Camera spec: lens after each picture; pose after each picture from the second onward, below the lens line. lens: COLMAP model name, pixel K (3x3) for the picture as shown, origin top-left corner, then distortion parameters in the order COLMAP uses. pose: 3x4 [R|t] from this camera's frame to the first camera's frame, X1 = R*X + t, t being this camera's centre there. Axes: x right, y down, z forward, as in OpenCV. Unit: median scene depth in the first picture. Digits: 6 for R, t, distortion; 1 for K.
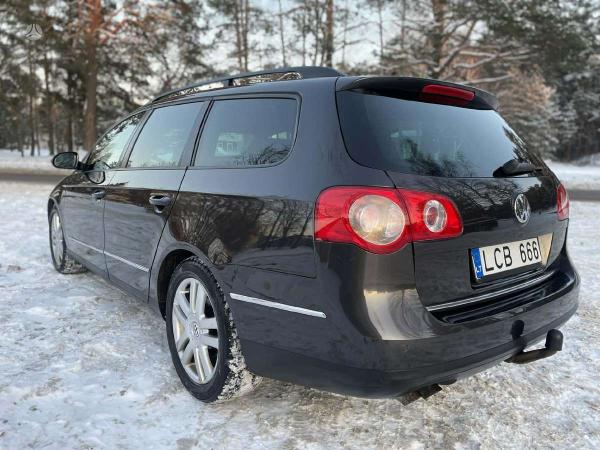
lens RADIAL K [[459.4, 0, 302.8], [0, 459.4, 226.5], [0, 0, 1]] dist [0.047828, -0.057350]
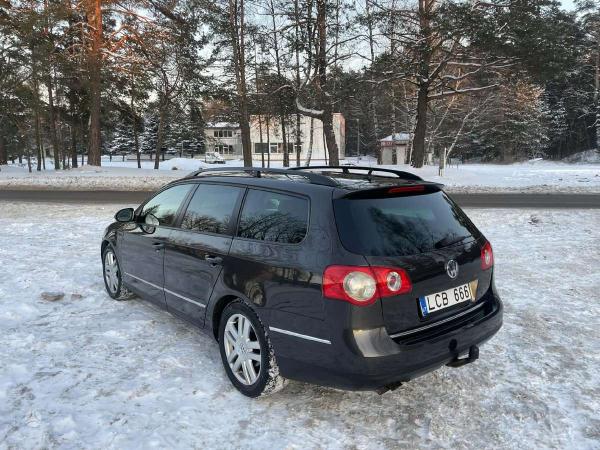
lens RADIAL K [[459.4, 0, 297.6], [0, 459.4, 221.3], [0, 0, 1]] dist [0.047828, -0.057350]
pose [[0.999650, -0.026158, -0.003971, -0.034211], [0.026111, 0.999594, -0.011383, -0.147759], [0.004268, 0.011275, 0.999927, -0.438175]]
